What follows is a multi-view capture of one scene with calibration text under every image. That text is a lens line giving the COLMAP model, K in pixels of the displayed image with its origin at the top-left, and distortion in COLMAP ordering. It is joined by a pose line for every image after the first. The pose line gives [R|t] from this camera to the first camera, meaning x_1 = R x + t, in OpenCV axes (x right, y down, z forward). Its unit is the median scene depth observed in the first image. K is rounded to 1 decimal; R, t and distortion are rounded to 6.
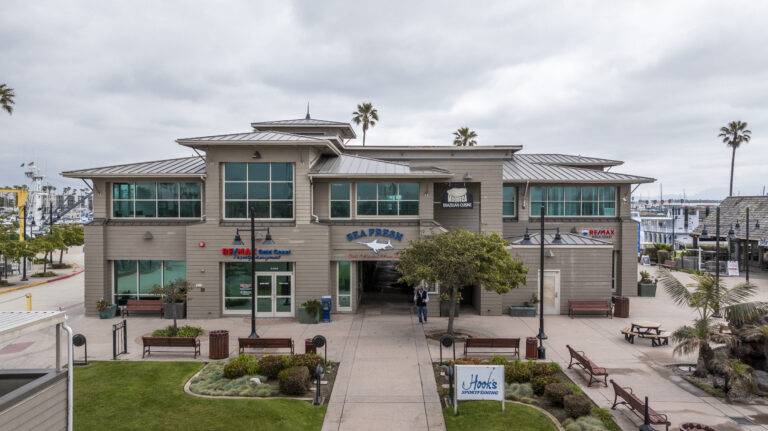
lens RADIAL K [[549.2, 0, 383.2], [0, 549.2, 214.2], [0, 0, 1]] dist [0.015050, 0.000835]
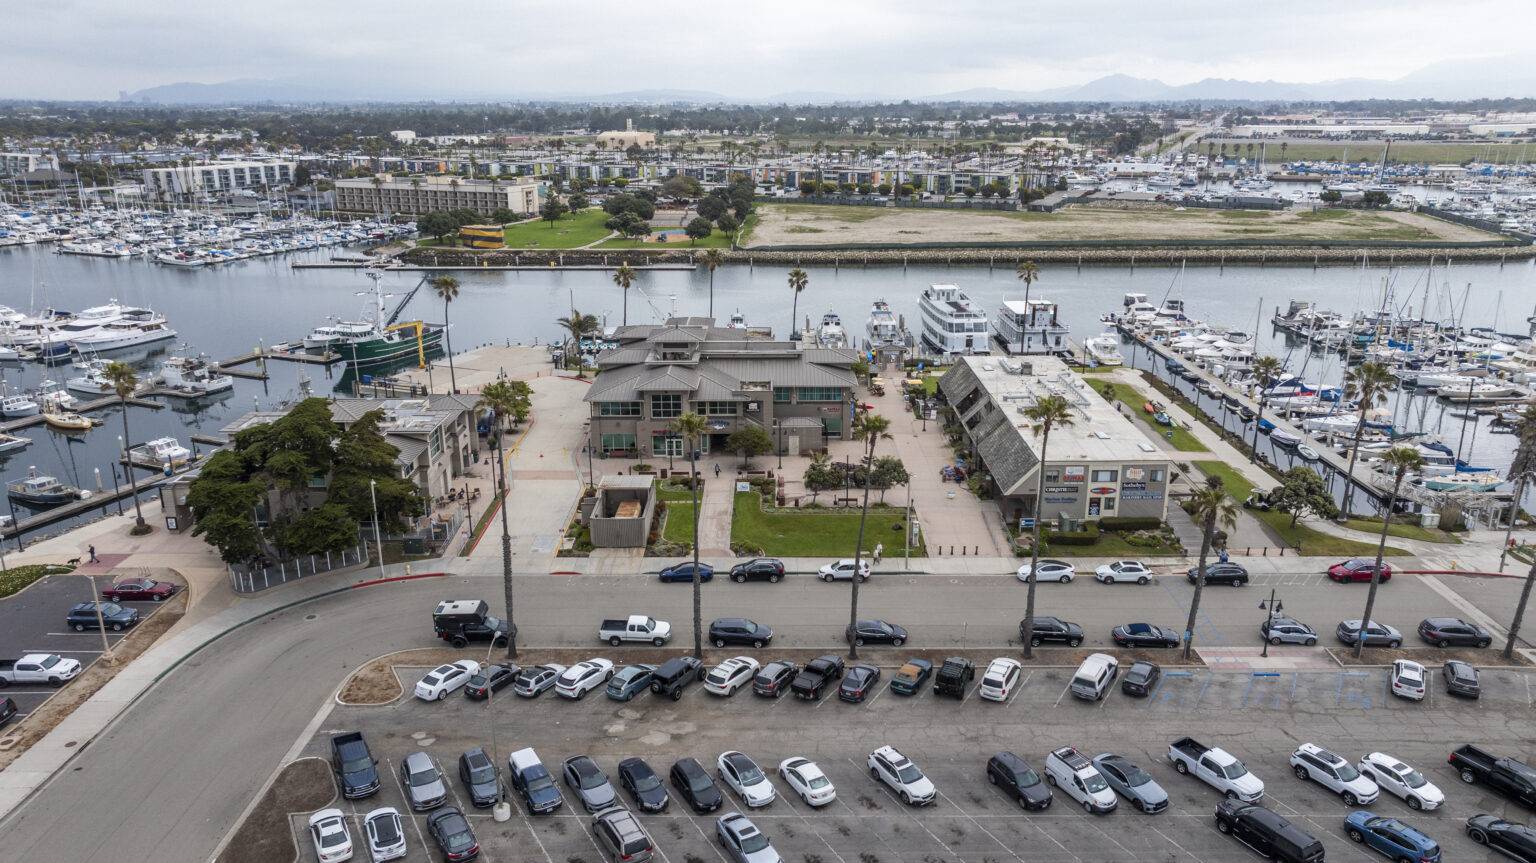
lens RADIAL K [[1098.5, 0, 769.1], [0, 1098.5, 431.6], [0, 0, 1]] dist [0.015050, 0.000835]
pose [[0.999895, -0.010387, 0.010137, 0.153640], [0.007334, 0.964316, 0.264654, -1.136398], [-0.012525, -0.264552, 0.964290, -3.422448]]
